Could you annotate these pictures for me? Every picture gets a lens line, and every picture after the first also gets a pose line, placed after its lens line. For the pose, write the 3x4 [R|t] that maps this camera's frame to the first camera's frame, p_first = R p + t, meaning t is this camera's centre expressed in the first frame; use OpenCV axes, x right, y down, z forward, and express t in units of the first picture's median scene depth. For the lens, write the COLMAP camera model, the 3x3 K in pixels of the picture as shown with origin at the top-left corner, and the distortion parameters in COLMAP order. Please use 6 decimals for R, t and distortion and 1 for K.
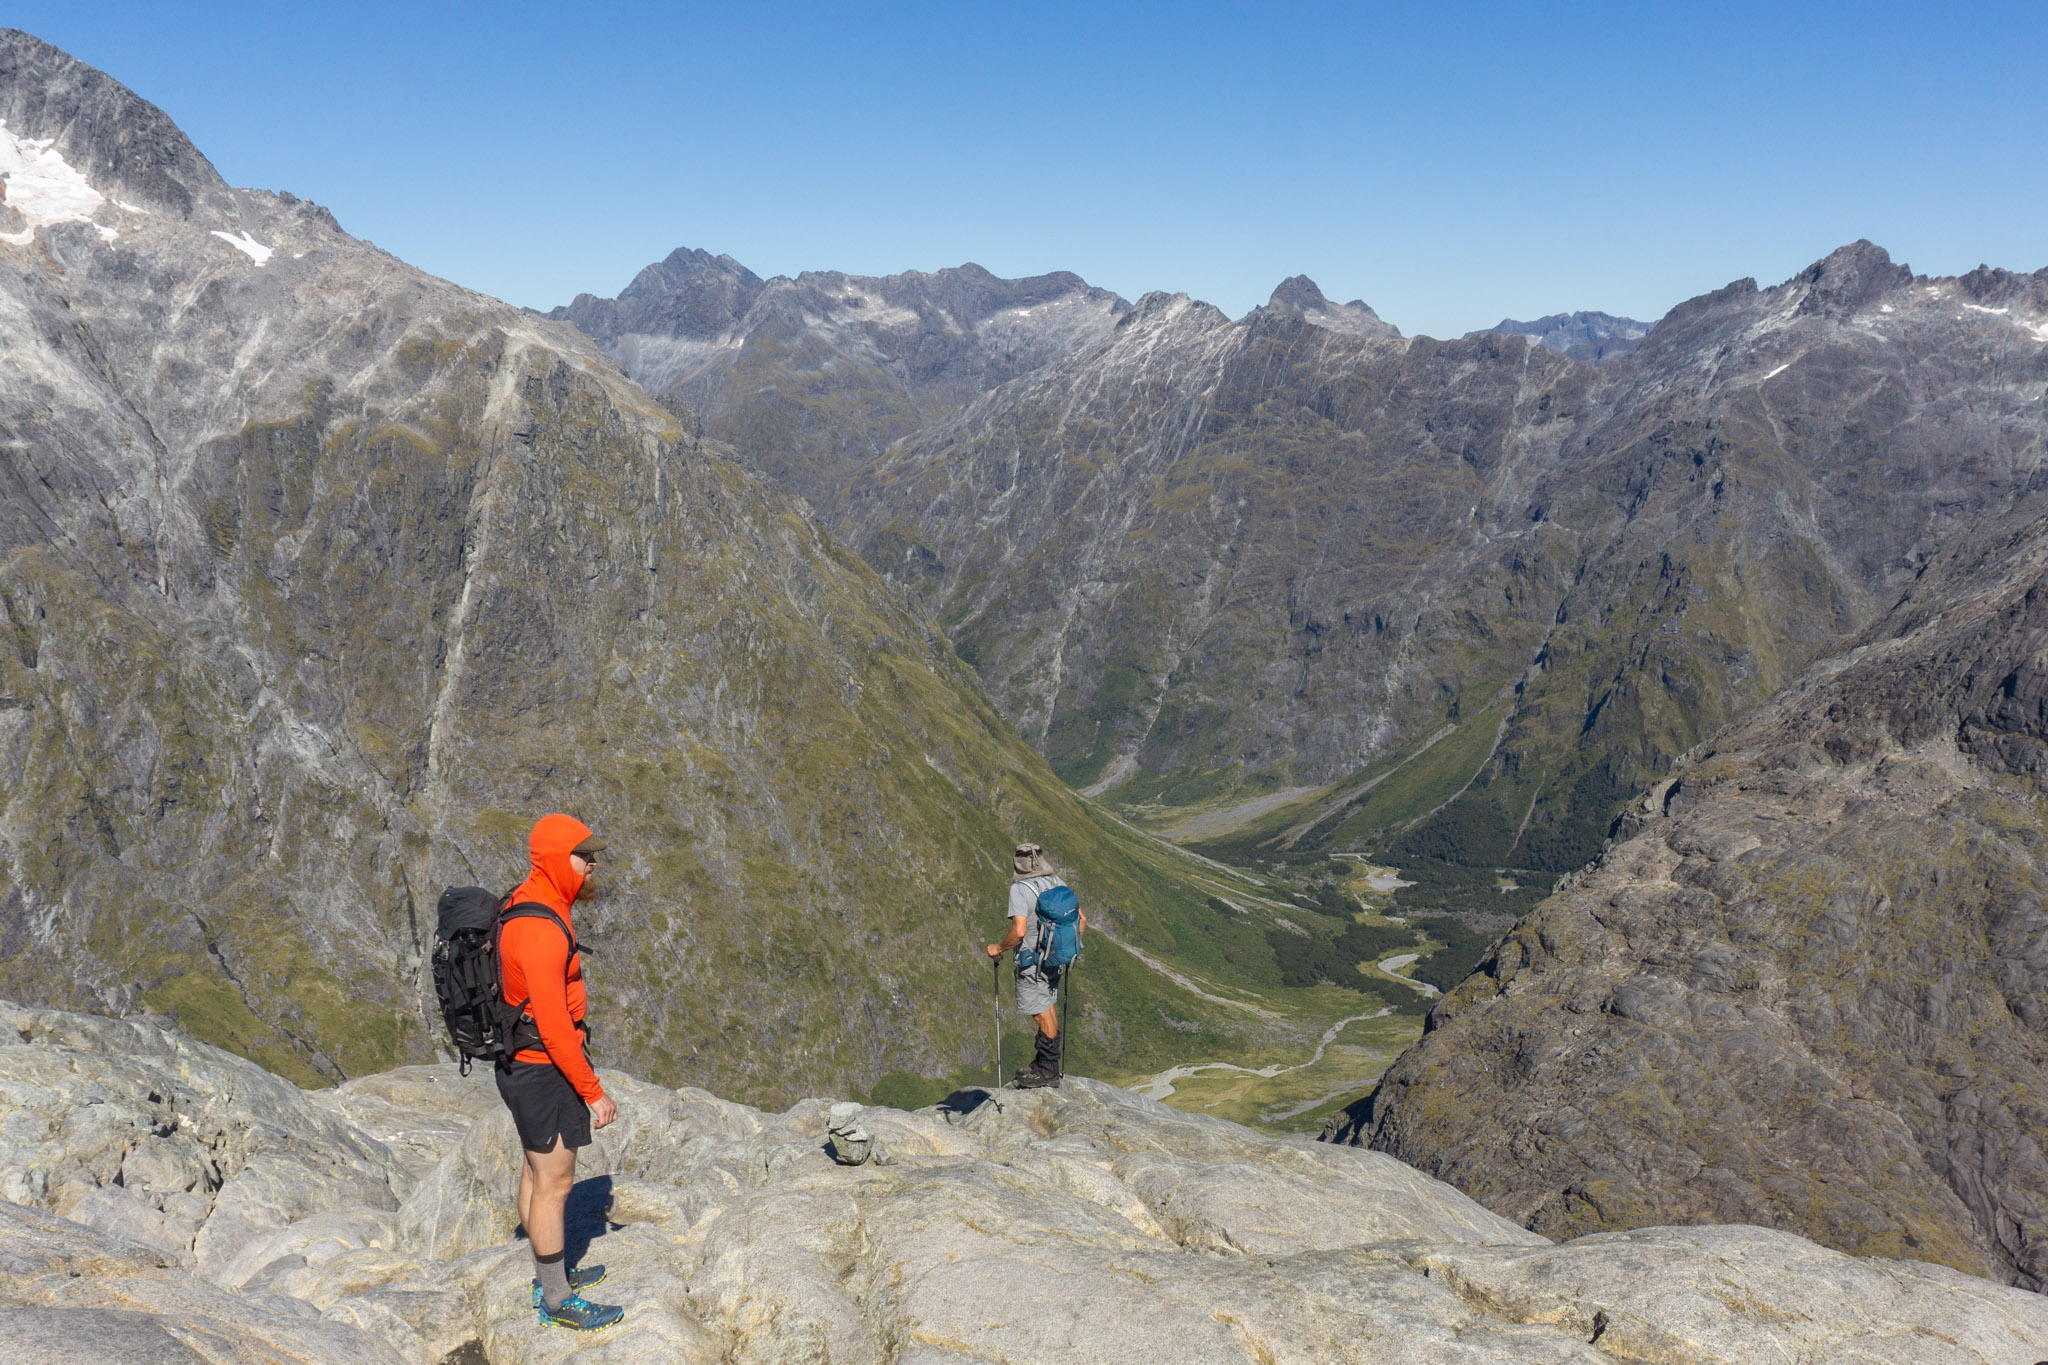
lens RADIAL K [[2718.8, 0, 1025.1], [0, 2718.8, 683.6], [0, 0, 1]] dist [0.006798, 0.000000]
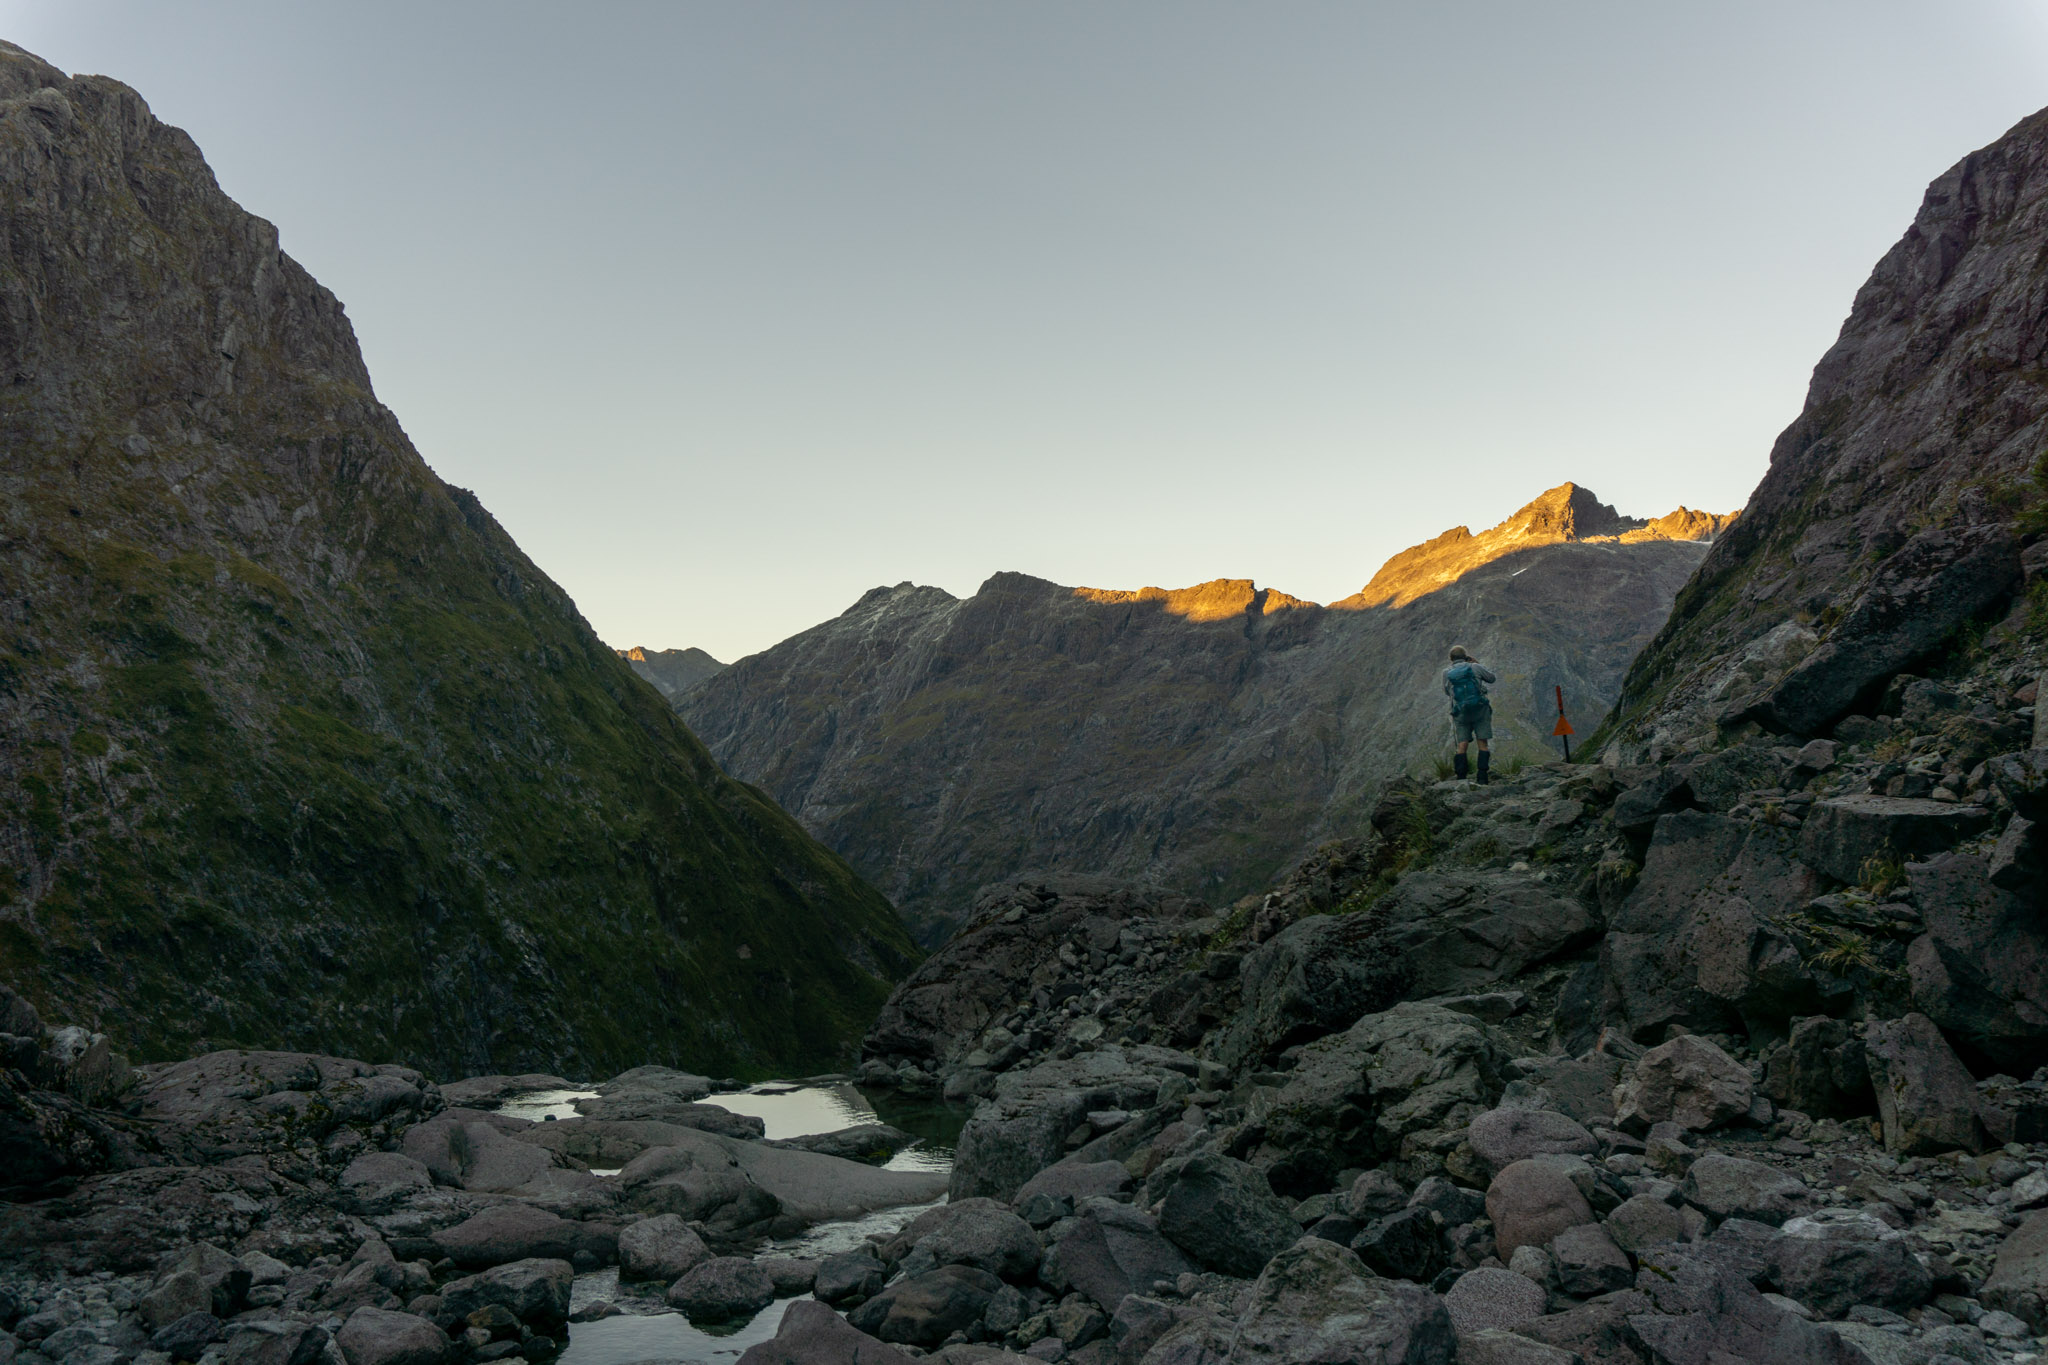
lens RADIAL K [[1627.4, 0, 1019.0], [0, 1627.4, 680.6], [0, 0, 1]] dist [0.013963, -0.008967]
pose [[0.982587, 0.062245, 0.175069, -0.008989], [0.014478, 0.913704, -0.406123, 0.197414], [-0.185241, 0.401586, 0.896892, 0.621512]]
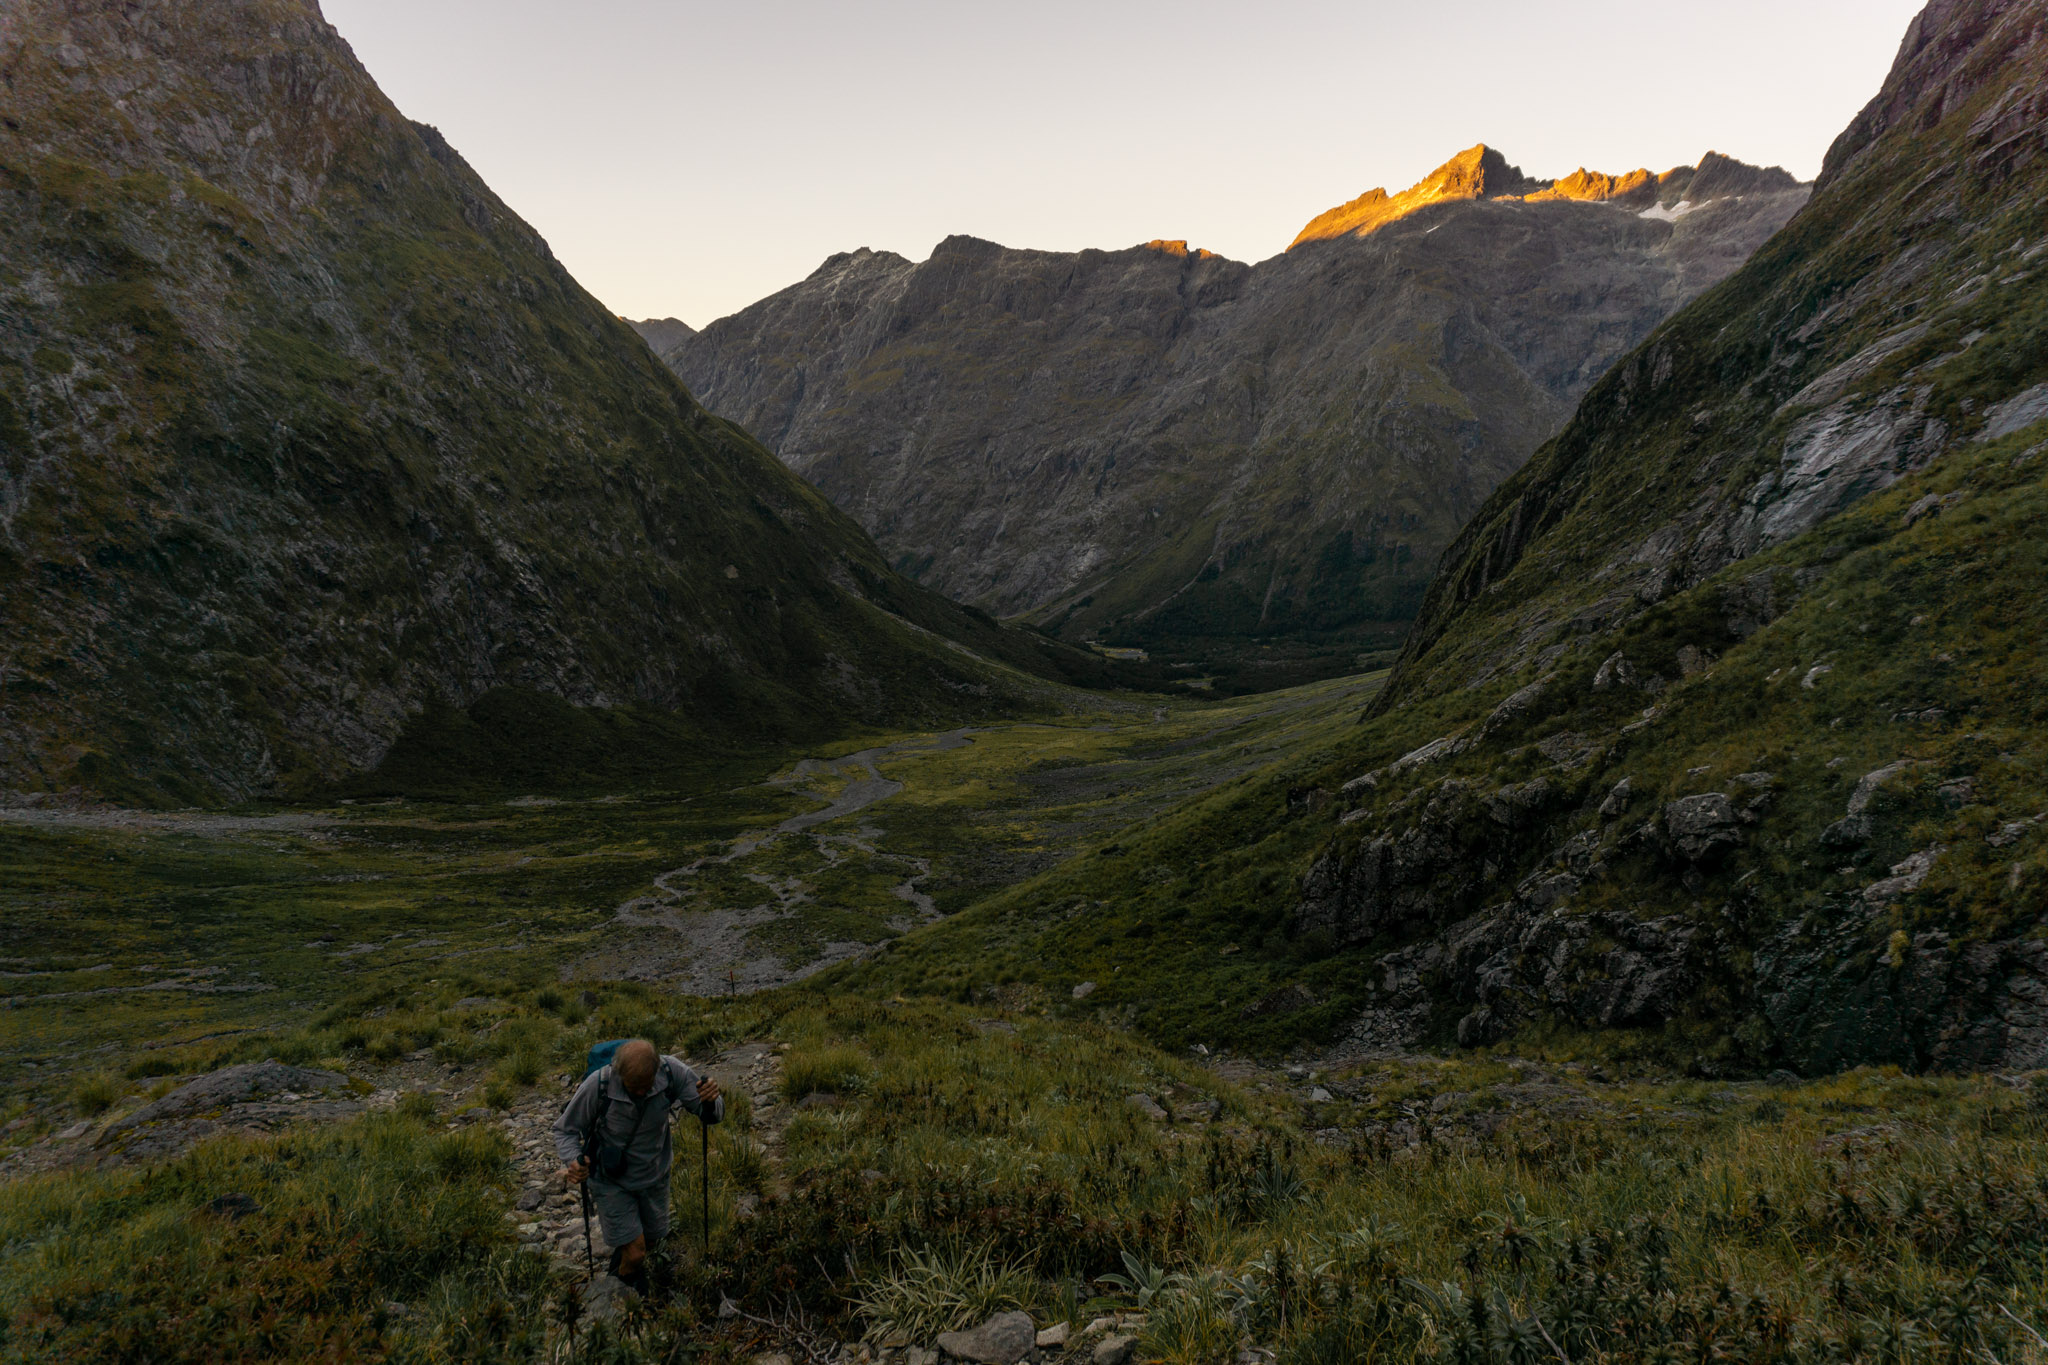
lens RADIAL K [[1351.8, 0, 999.1], [0, 1351.8, 710.1], [0, 0, 1]] dist [-0.016207, -0.000352]
pose [[0.977301, 0.001934, 0.211846, -0.007562], [0.034498, 0.985158, -0.168145, 0.192160], [-0.209028, 0.171637, 0.962730, 0.670178]]
